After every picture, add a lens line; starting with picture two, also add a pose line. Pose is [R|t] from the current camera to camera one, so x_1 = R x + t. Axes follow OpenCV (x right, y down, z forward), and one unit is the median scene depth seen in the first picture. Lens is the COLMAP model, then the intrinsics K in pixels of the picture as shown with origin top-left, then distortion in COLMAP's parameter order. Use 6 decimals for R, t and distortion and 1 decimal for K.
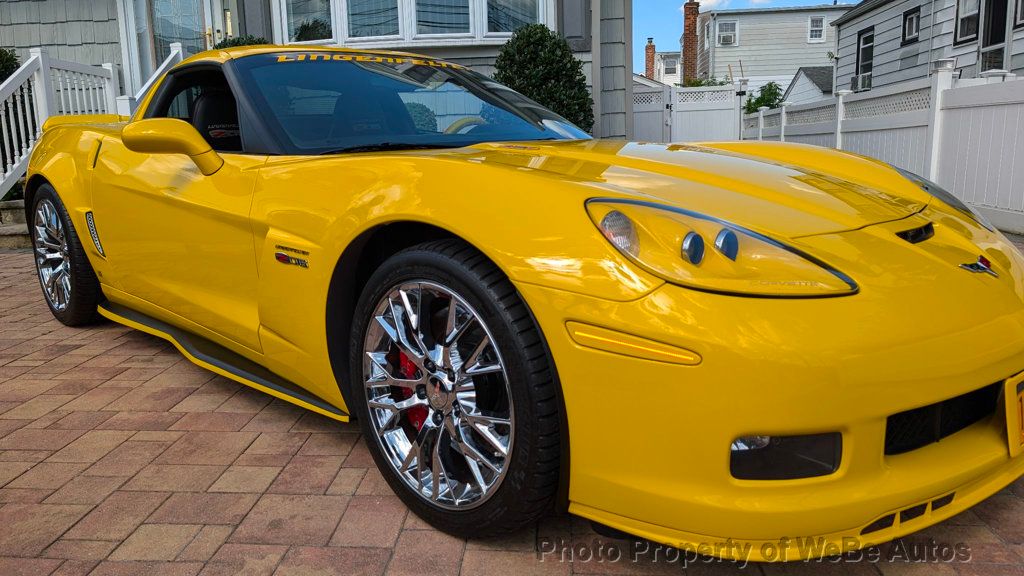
lens RADIAL K [[716.0, 0, 512.0], [0, 716.0, 288.0], [0, 0, 1]] dist [0.001141, -0.000380]
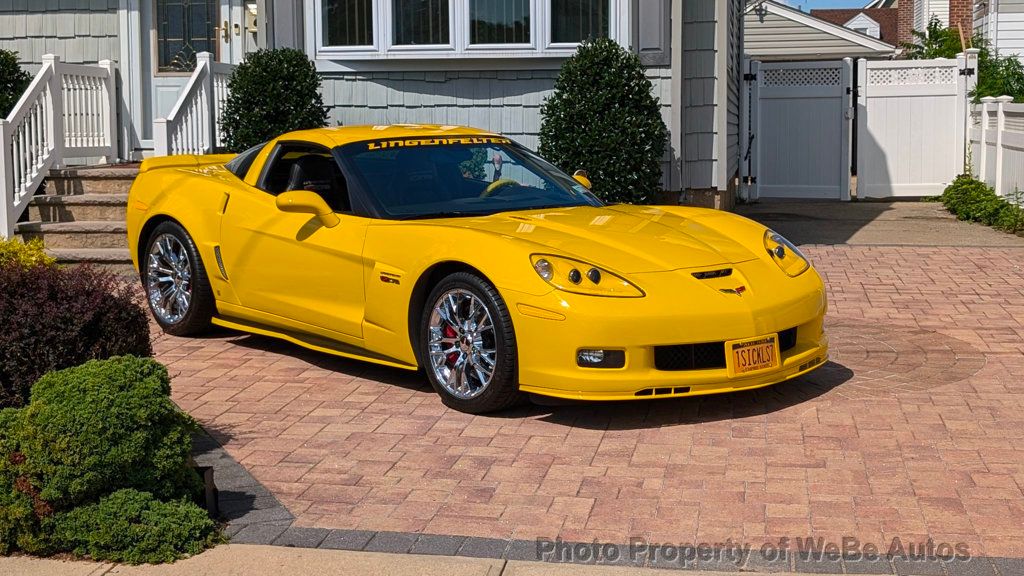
lens RADIAL K [[716.0, 0, 512.0], [0, 716.0, 288.0], [0, 0, 1]] dist [0.001141, -0.000380]
pose [[0.997812, 0.028029, -0.059874, 0.147490], [-0.031181, 0.998140, -0.052386, 0.086830], [0.058294, 0.054138, 0.996830, -1.038013]]
